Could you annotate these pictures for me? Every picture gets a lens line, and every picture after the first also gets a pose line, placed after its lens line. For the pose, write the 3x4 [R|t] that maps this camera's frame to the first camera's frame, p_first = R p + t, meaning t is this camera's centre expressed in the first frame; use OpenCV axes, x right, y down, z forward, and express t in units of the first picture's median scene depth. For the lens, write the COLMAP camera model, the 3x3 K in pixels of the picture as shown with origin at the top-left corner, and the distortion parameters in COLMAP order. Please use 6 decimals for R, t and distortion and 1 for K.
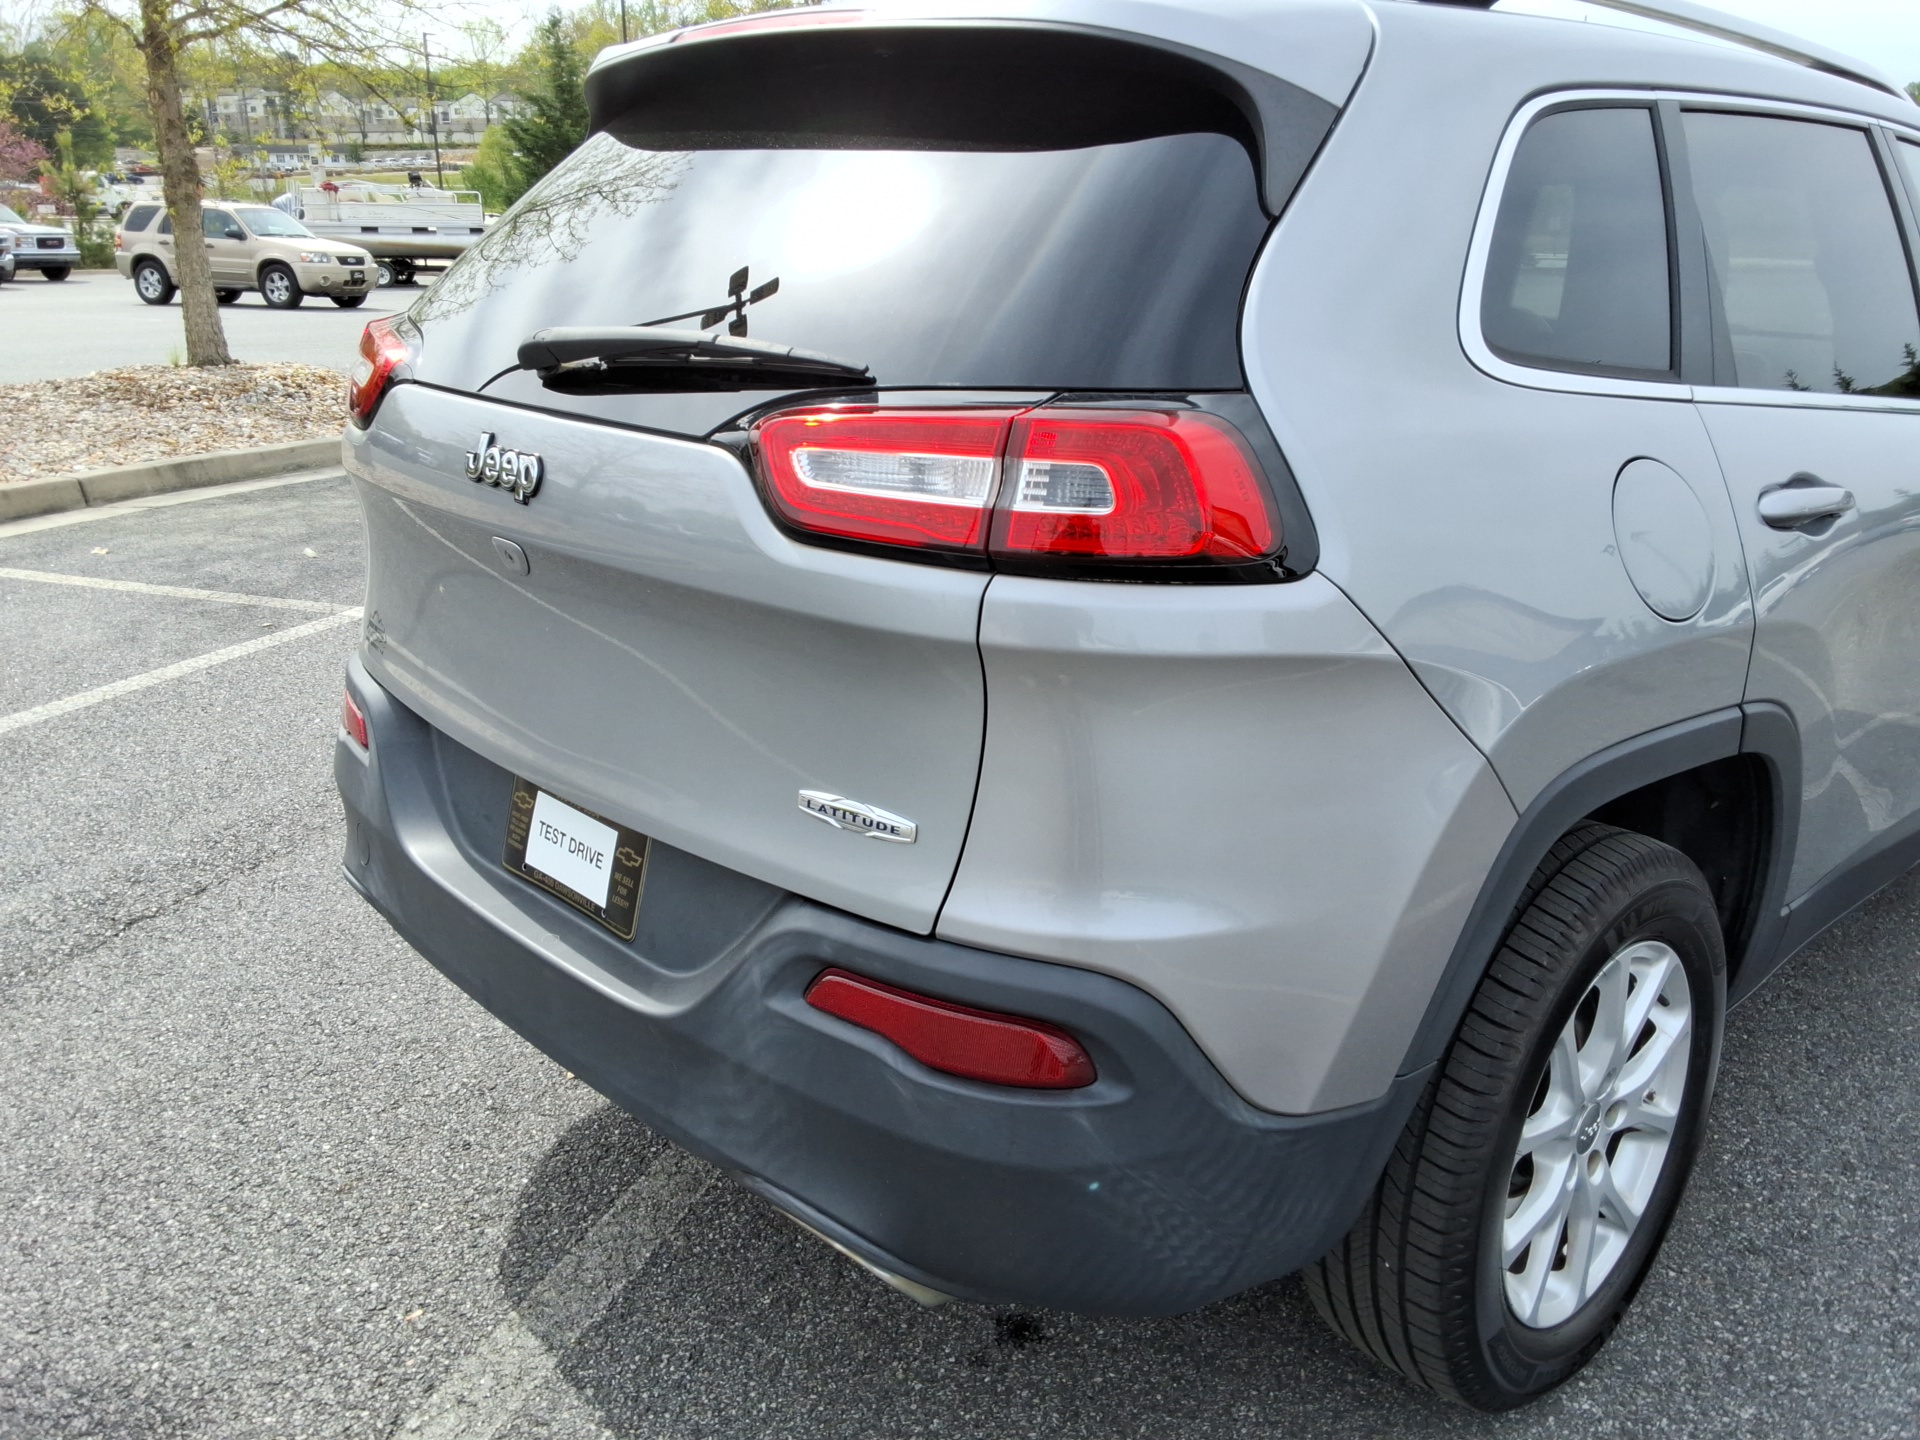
lens RADIAL K [[1554.8, 0, 955.9], [0, 1554.8, 702.7], [0, 0, 1]] dist [0.115921, -0.175621]
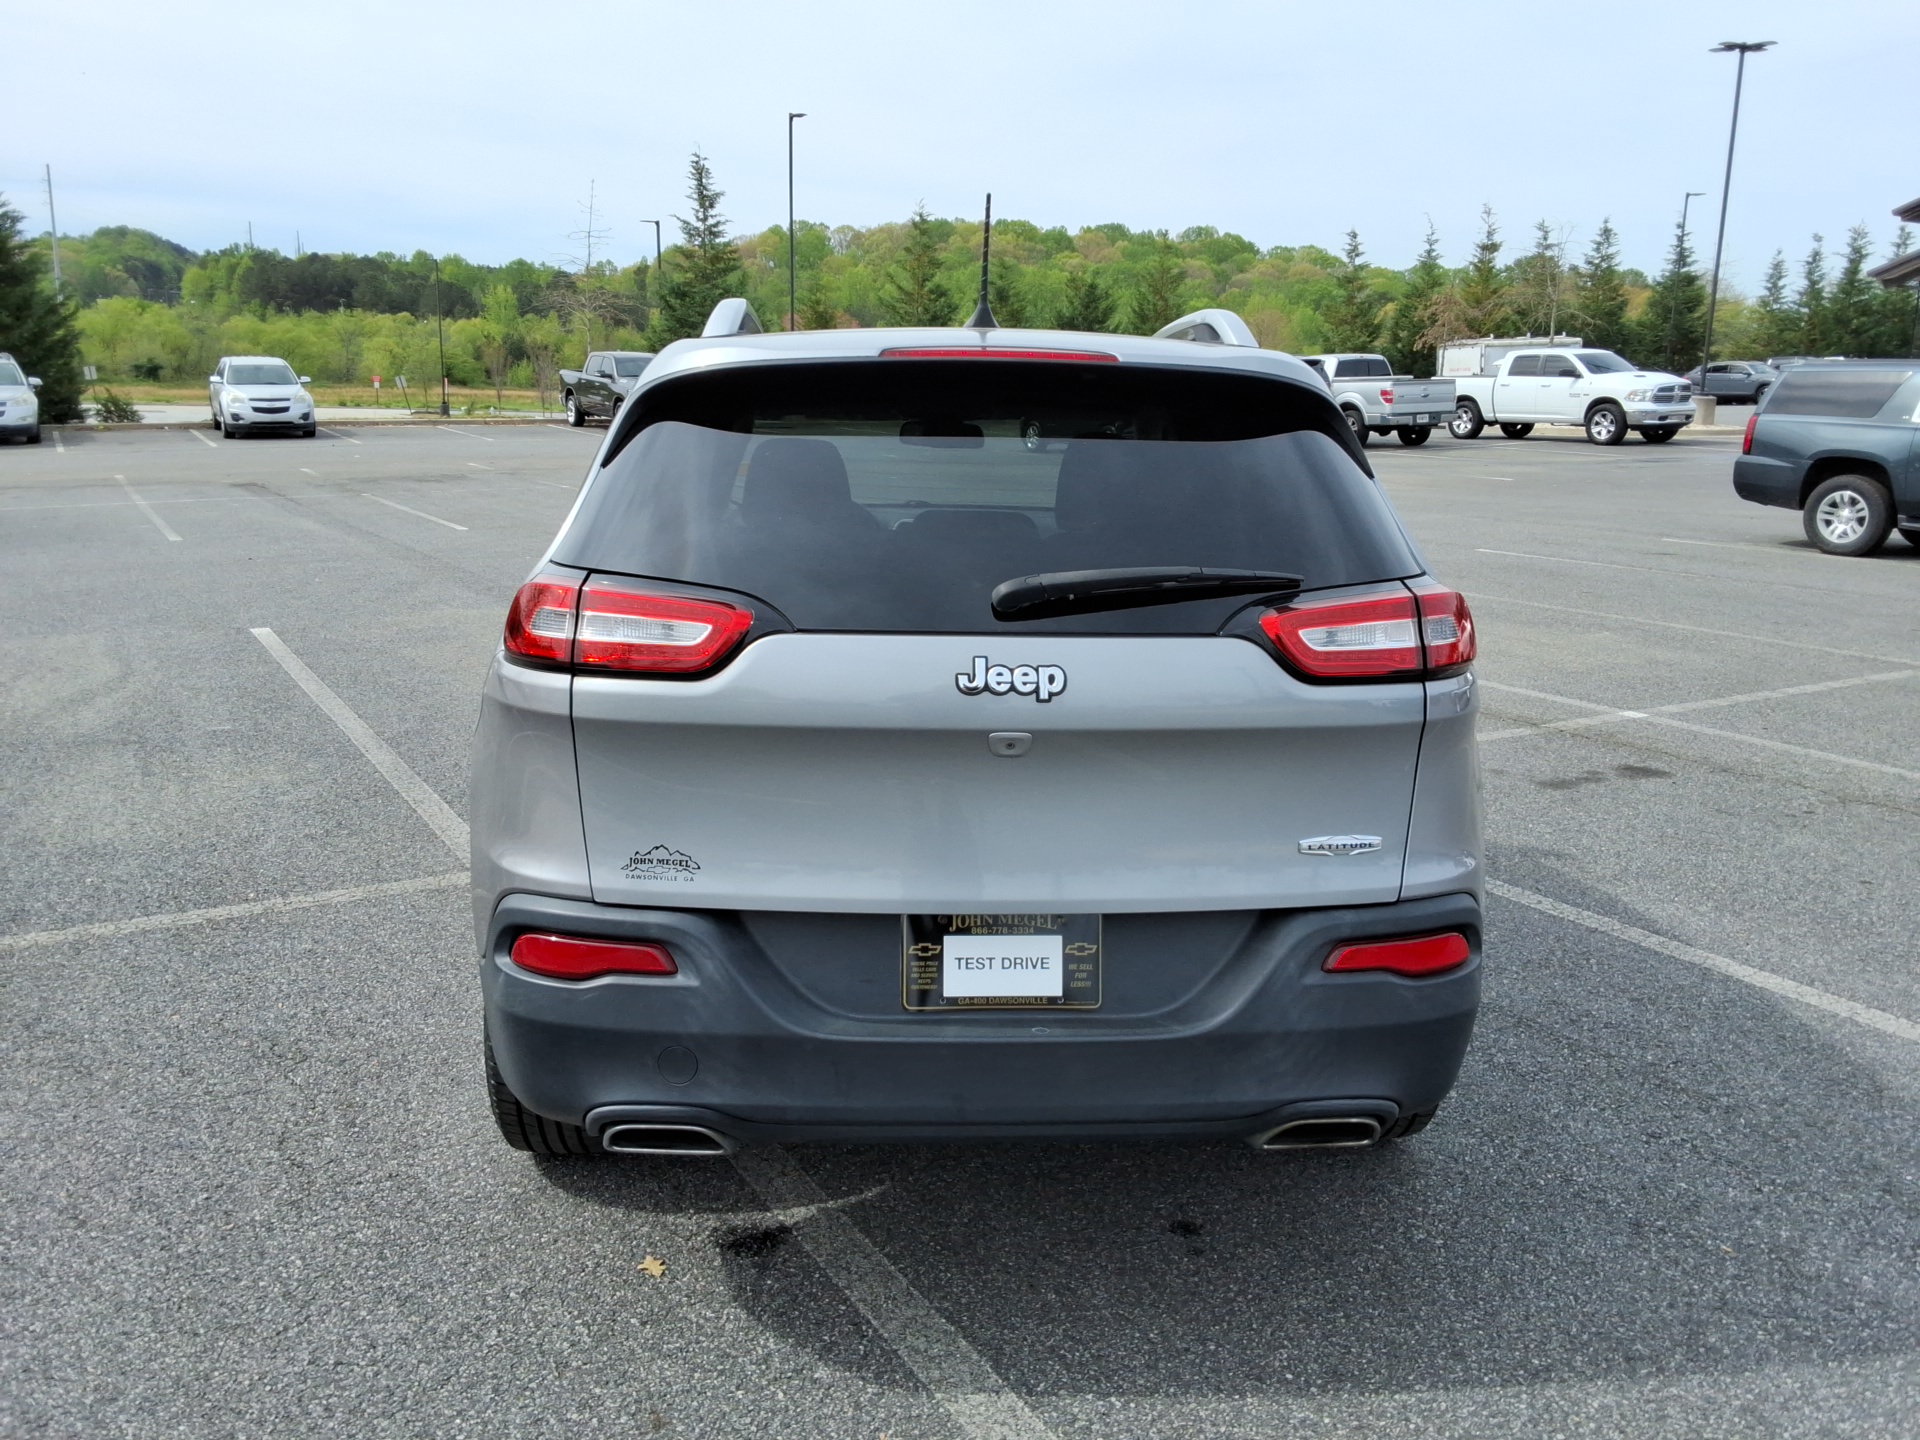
lens RADIAL K [[1557.2, 0, 966.9], [0, 1557.2, 697.8], [0, 0, 1]] dist [0.118377, -0.197297]
pose [[0.640803, -0.149860, 0.752937, -1.118925], [0.219645, 0.975553, 0.007235, -0.129115], [-0.735614, 0.160743, 0.658053, 0.131067]]
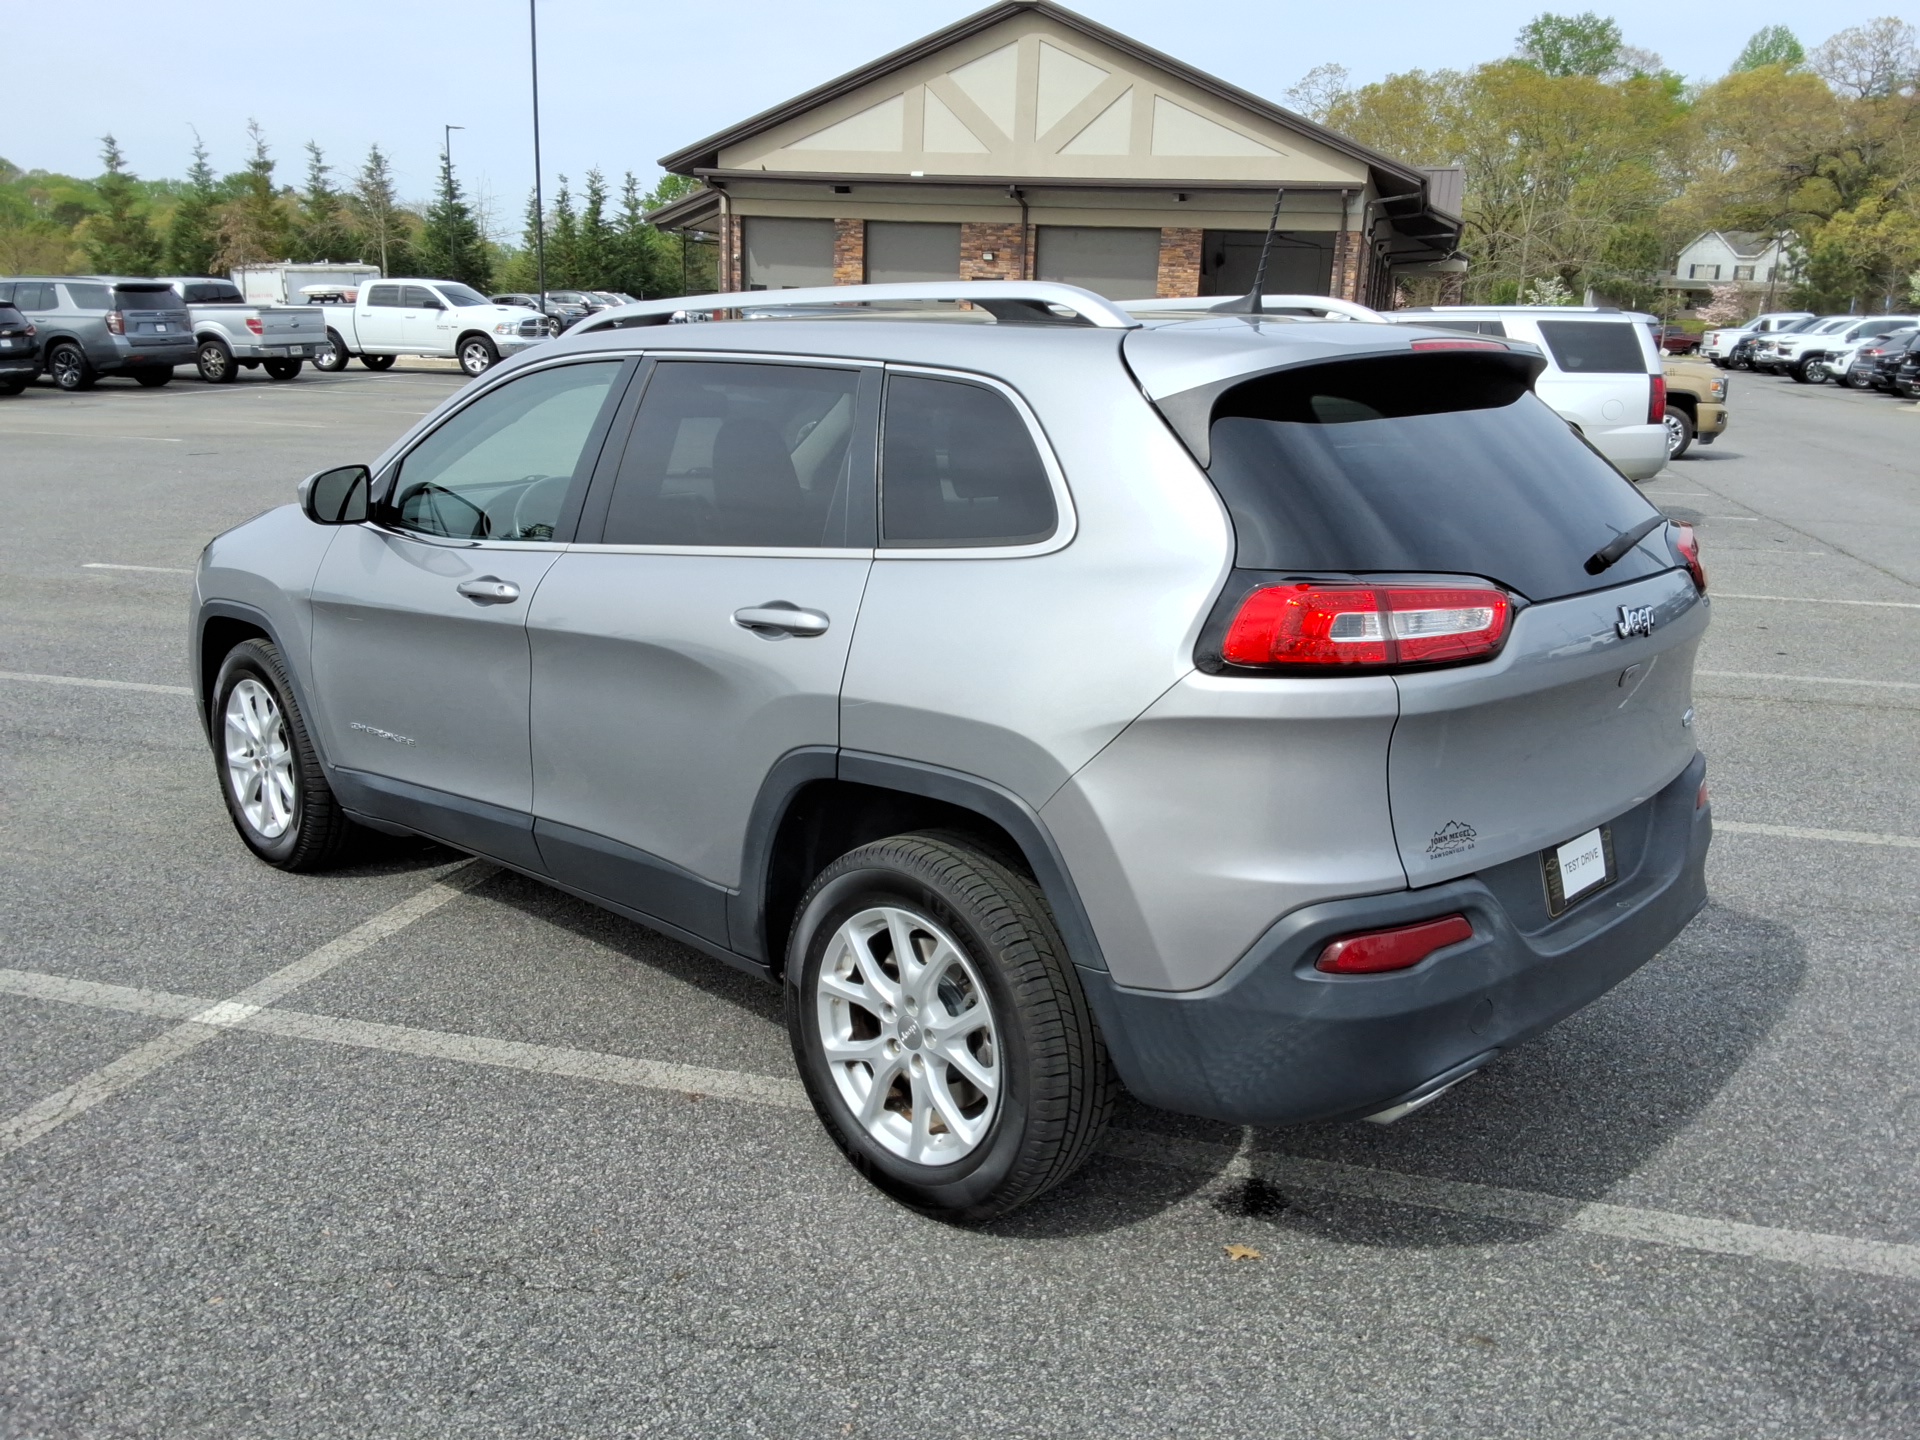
lens RADIAL K [[1554.6, 0, 996.5], [0, 1554.6, 697.9], [0, 0, 1]] dist [0.115158, -0.181094]
pose [[-0.076750, -0.236050, 0.968705, -1.556815], [0.278050, 0.927960, 0.248151, -0.563934], [-0.957496, 0.288394, -0.005587, 1.411964]]
